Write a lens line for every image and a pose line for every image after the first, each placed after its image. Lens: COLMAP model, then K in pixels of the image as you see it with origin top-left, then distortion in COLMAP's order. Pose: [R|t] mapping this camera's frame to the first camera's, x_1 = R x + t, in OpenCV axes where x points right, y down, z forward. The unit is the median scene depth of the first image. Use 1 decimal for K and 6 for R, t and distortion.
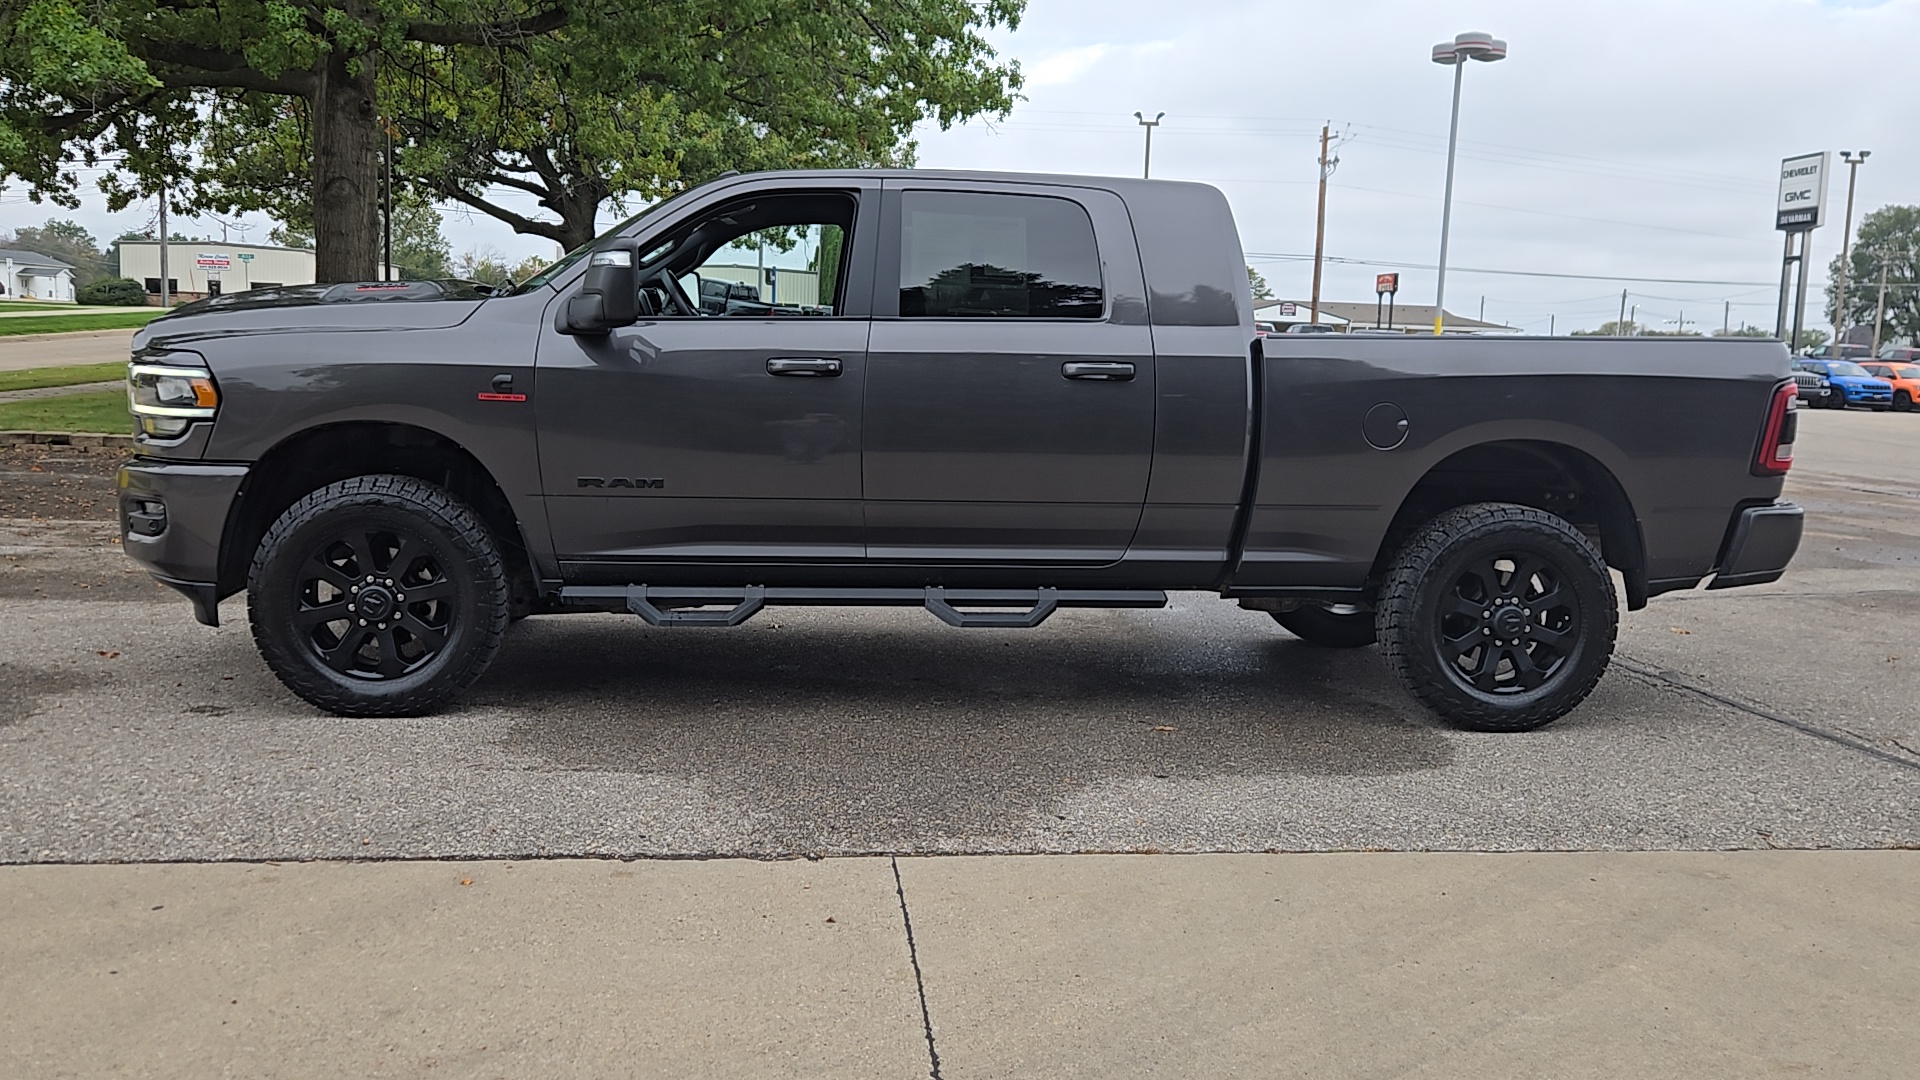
lens RADIAL K [[1602.5, 0, 953.1], [0, 1602.5, 537.1], [0, 0, 1]] dist [0.011576, -0.013148]
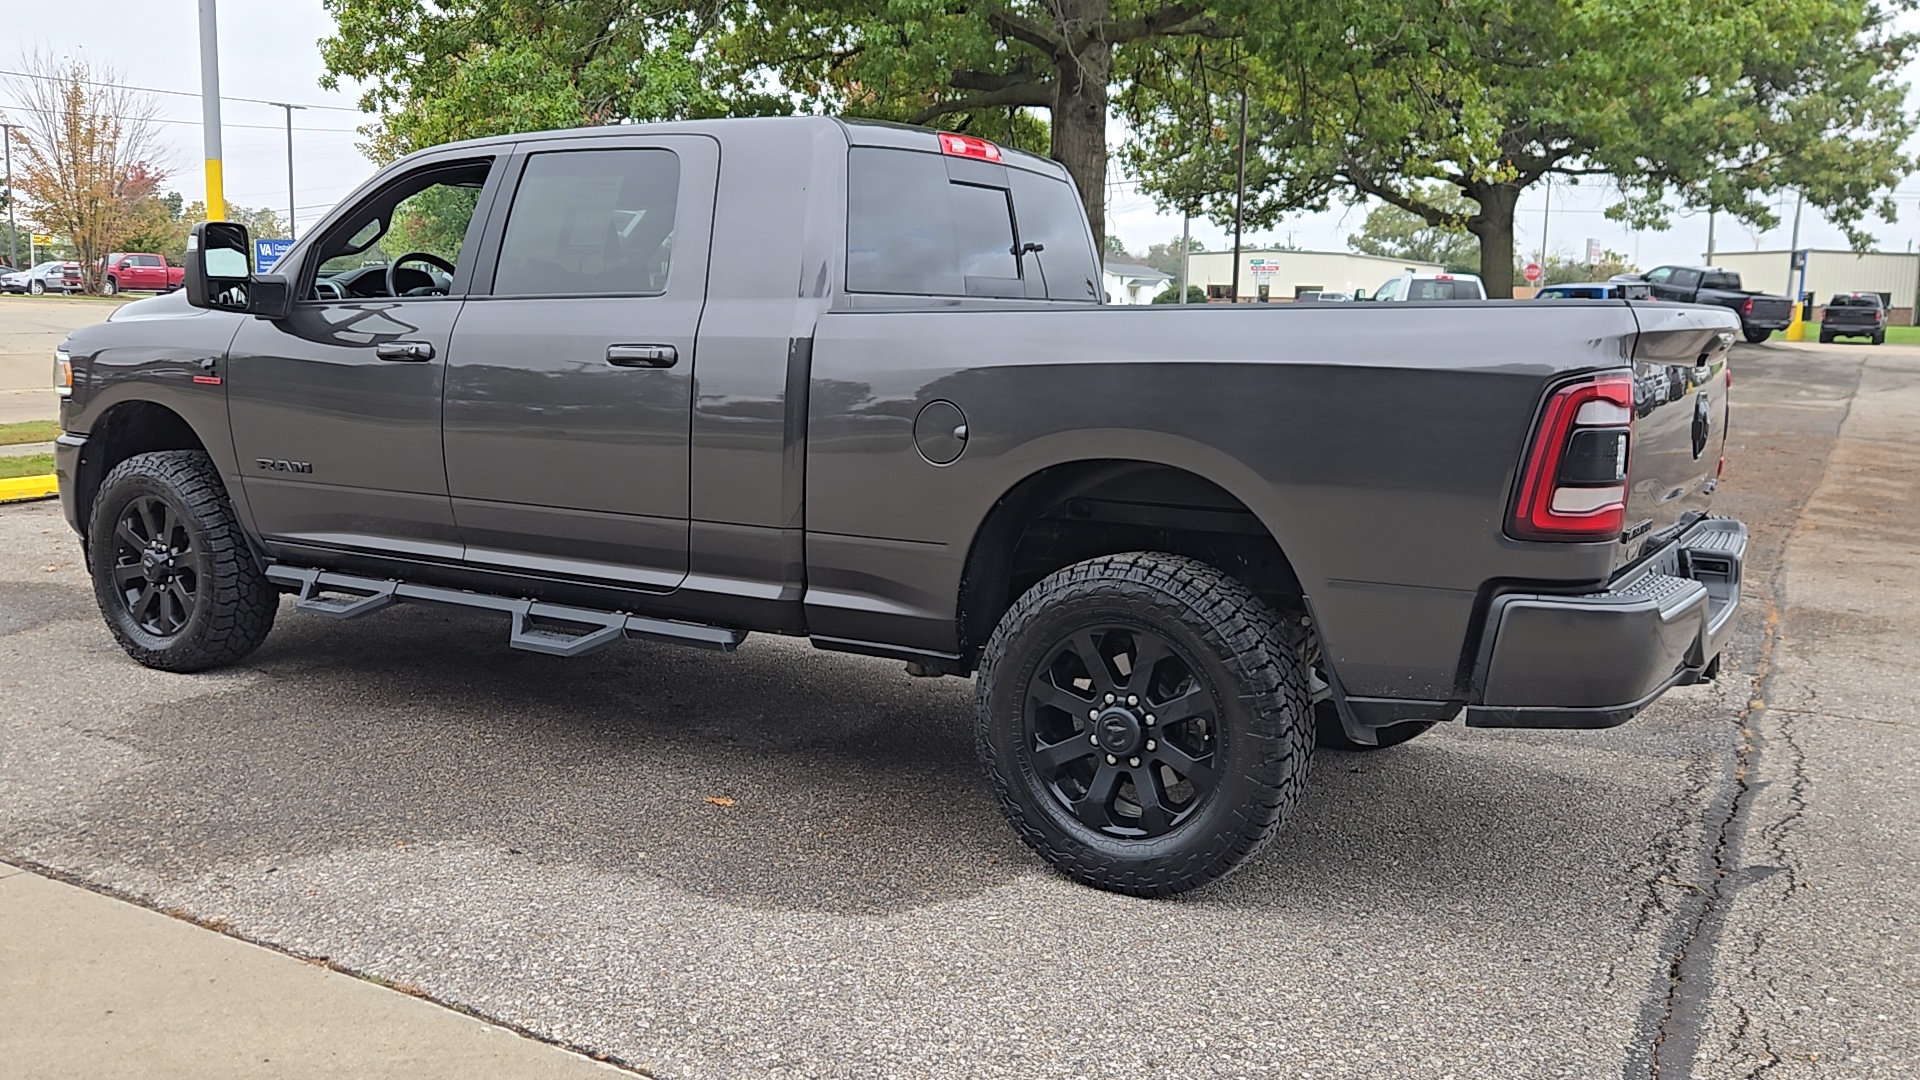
lens RADIAL K [[1598.2, 0, 954.5], [0, 1598.2, 535.4], [0, 0, 1]] dist [0.013636, -0.005806]
pose [[0.793768, 0.067347, -0.604481, 0.735995], [-0.067480, 0.997466, 0.022520, -0.041531], [0.604466, 0.022915, 0.796302, 0.450641]]
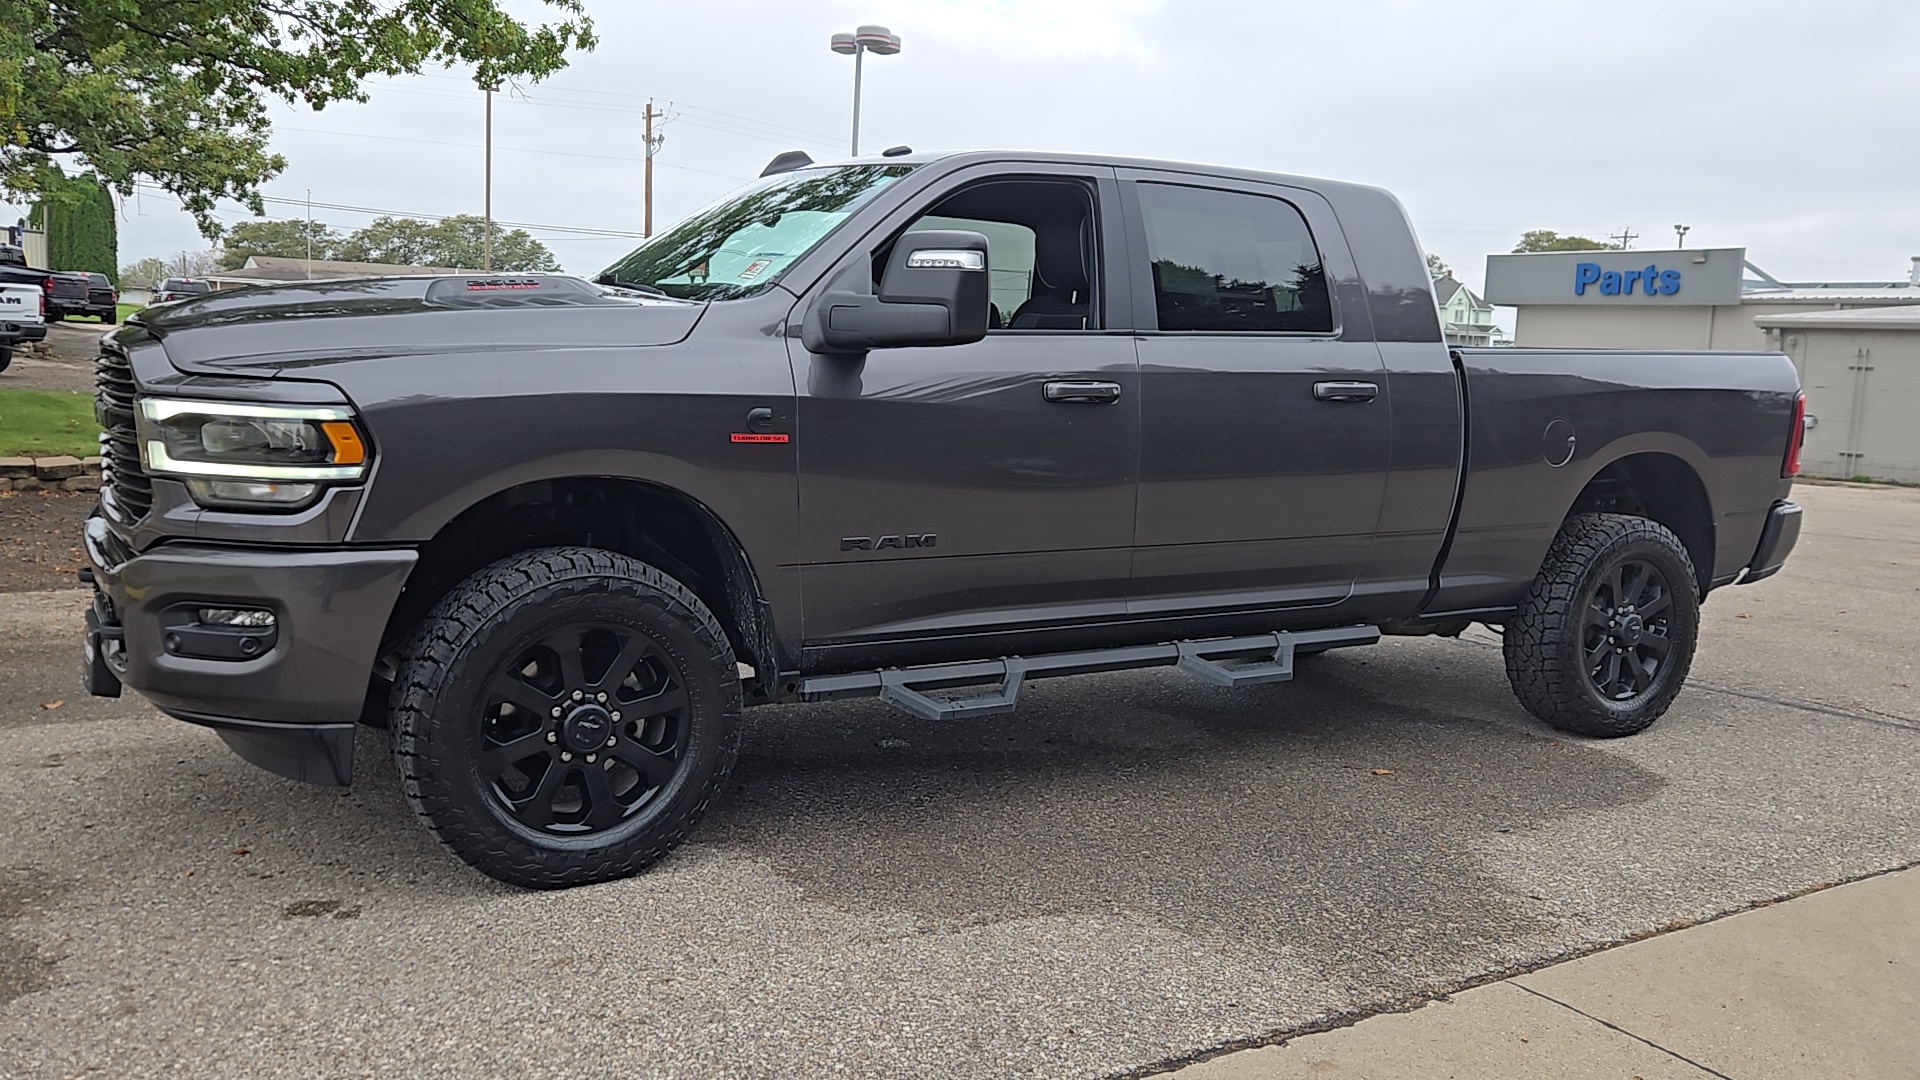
lens RADIAL K [[1595.1, 0, 955.8], [0, 1595.1, 535.7], [0, 0, 1]] dist [0.018312, -0.011069]
pose [[0.901083, -0.050352, 0.430713, -0.510728], [0.044008, 0.998726, 0.024688, -0.054848], [-0.431408, -0.003291, 0.902151, 0.280392]]
